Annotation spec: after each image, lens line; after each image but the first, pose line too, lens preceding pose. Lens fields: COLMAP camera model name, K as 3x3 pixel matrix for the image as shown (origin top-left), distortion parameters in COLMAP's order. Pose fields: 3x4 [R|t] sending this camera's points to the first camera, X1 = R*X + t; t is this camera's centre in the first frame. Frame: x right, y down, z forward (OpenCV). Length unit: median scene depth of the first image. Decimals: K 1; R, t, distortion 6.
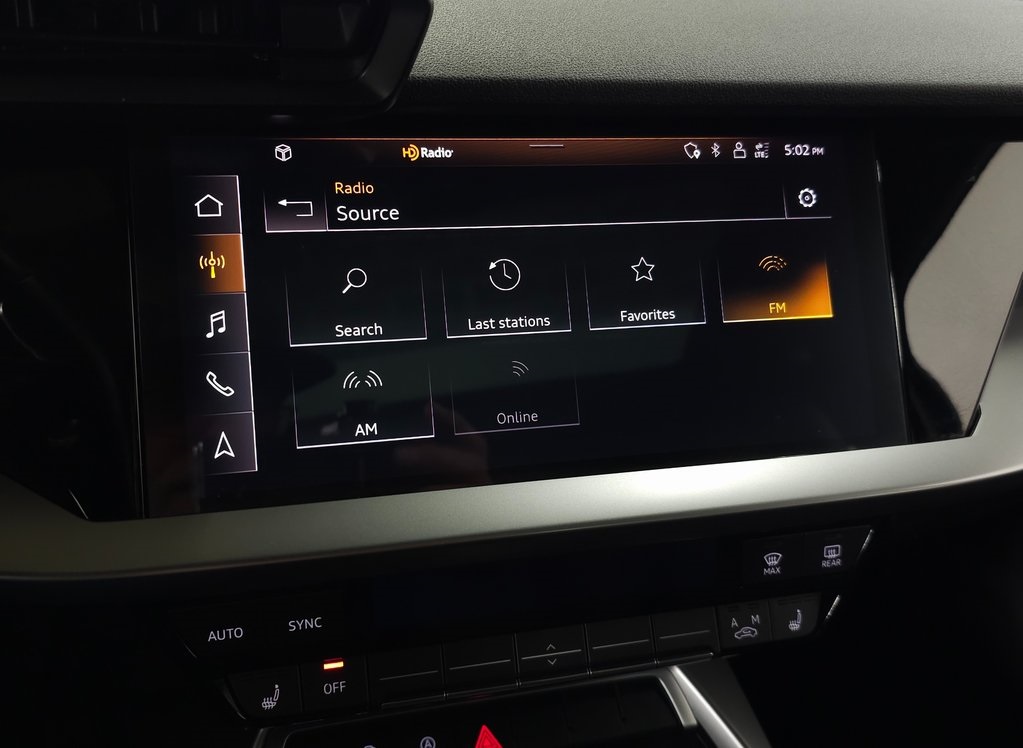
lens RADIAL K [[981.7, 0, 519.7], [0, 981.7, 364.5], [0, 0, 1]] dist [0.013510, 0.000000]
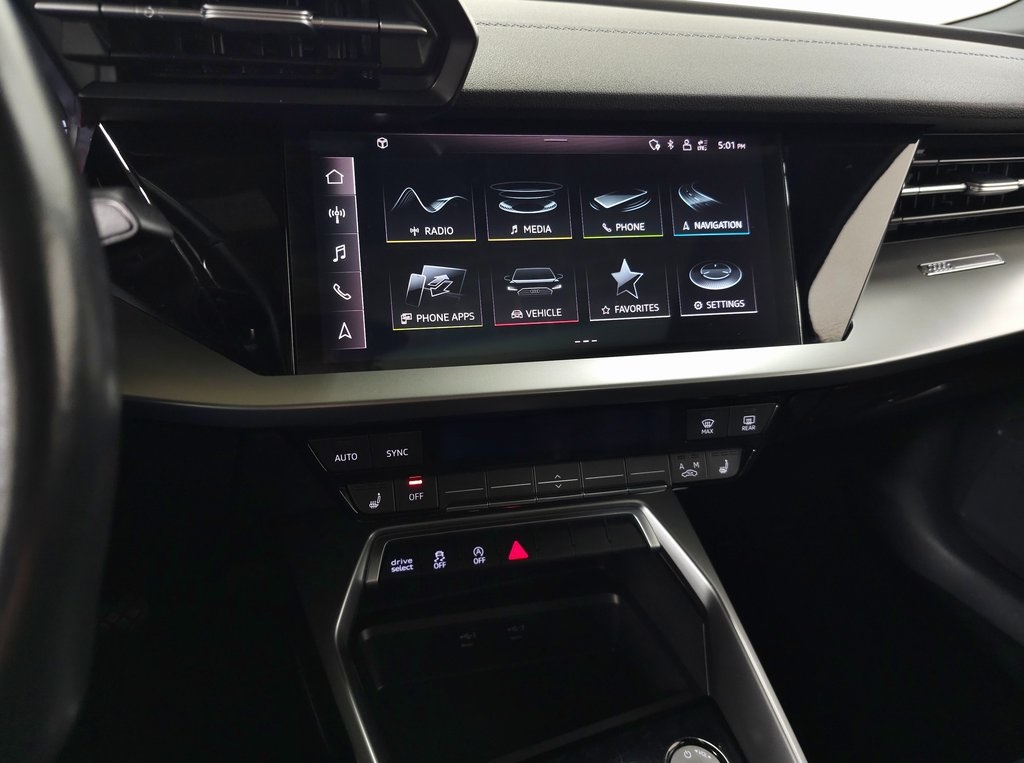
lens RADIAL K [[708.3, 0, 521.0], [0, 708.3, 374.6], [0, 0, 1]] dist [0.027790, -0.035188]
pose [[0.998746, 0.005356, -0.049773, 0.028961], [-0.004294, 0.999761, 0.021415, 0.108162], [0.049876, -0.021175, 0.998531, -0.093259]]
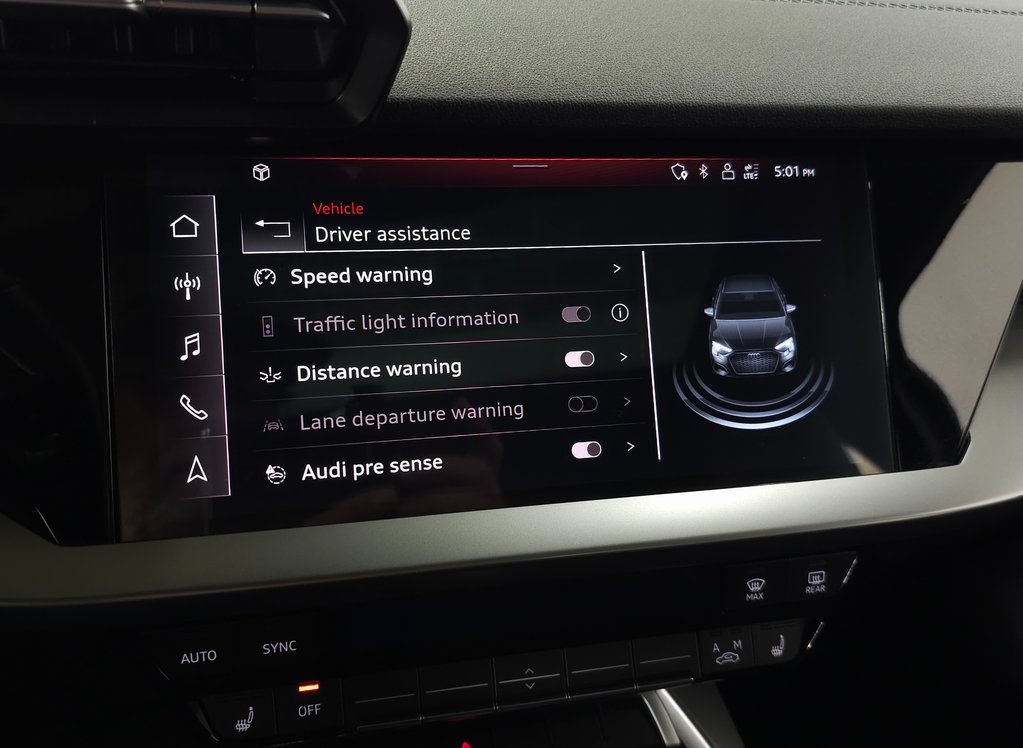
lens RADIAL K [[981.7, 0, 518.2], [0, 981.7, 367.0], [0, 0, 1]] dist [0.013510, 0.000000]
pose [[0.999852, 0.014271, -0.009584, 0.026205], [-0.014130, 0.999793, 0.014627, -0.034251], [0.009791, -0.014489, 0.999847, 0.012318]]
